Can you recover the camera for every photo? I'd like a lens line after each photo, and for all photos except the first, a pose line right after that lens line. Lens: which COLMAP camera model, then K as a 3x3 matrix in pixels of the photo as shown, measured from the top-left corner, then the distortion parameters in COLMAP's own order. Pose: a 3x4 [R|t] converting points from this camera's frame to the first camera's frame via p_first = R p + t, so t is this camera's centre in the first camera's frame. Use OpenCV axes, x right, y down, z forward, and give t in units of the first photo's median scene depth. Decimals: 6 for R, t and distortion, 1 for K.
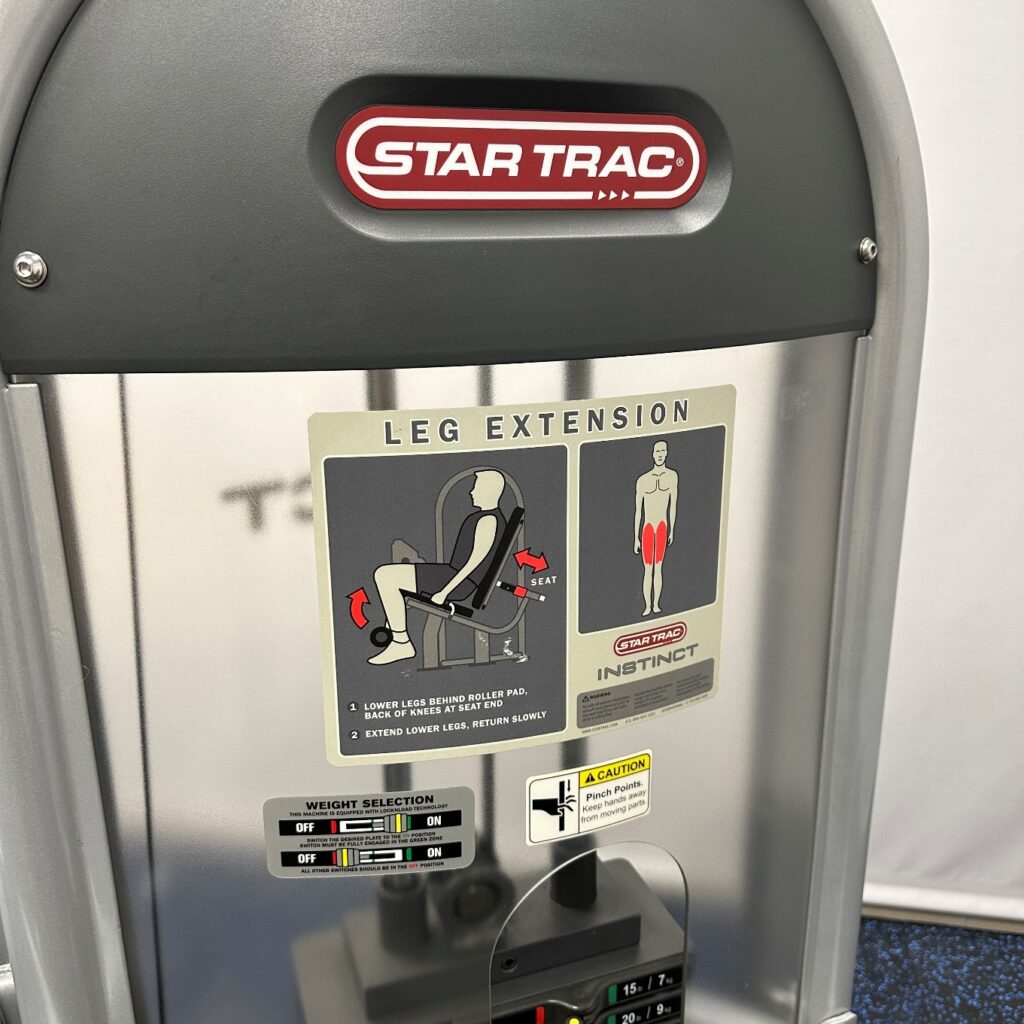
lens RADIAL K [[953.3, 0, 512.0], [0, 953.3, 512.0], [0, 0, 1]] dist [0.089545, -0.018350]
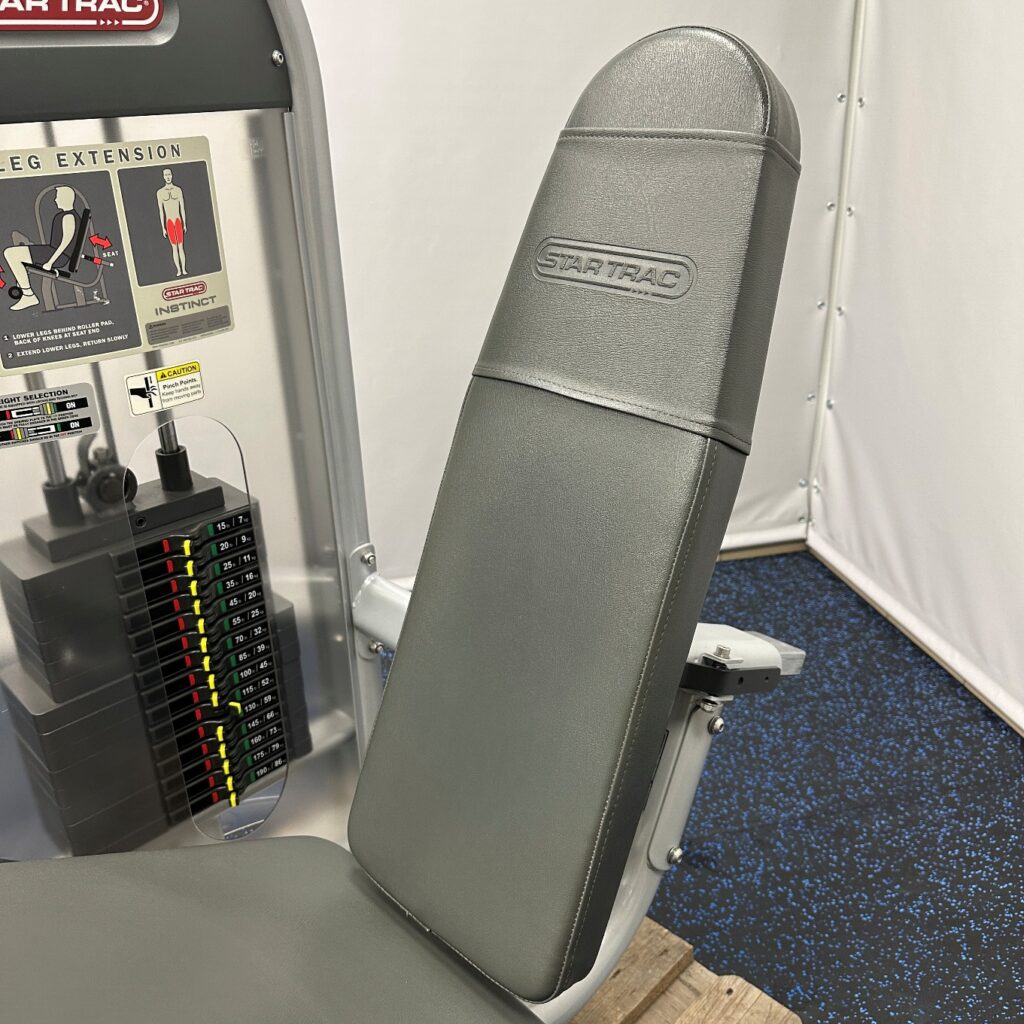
lens RADIAL K [[944.6, 0, 507.0], [0, 944.6, 500.4], [0, 0, 1]] dist [0.001325, -0.012489]
pose [[0.919510, -0.175656, 0.351634, 0.013444], [0.124874, 0.978791, 0.162404, 0.320209], [-0.372703, -0.105422, 0.921943, -0.903508]]
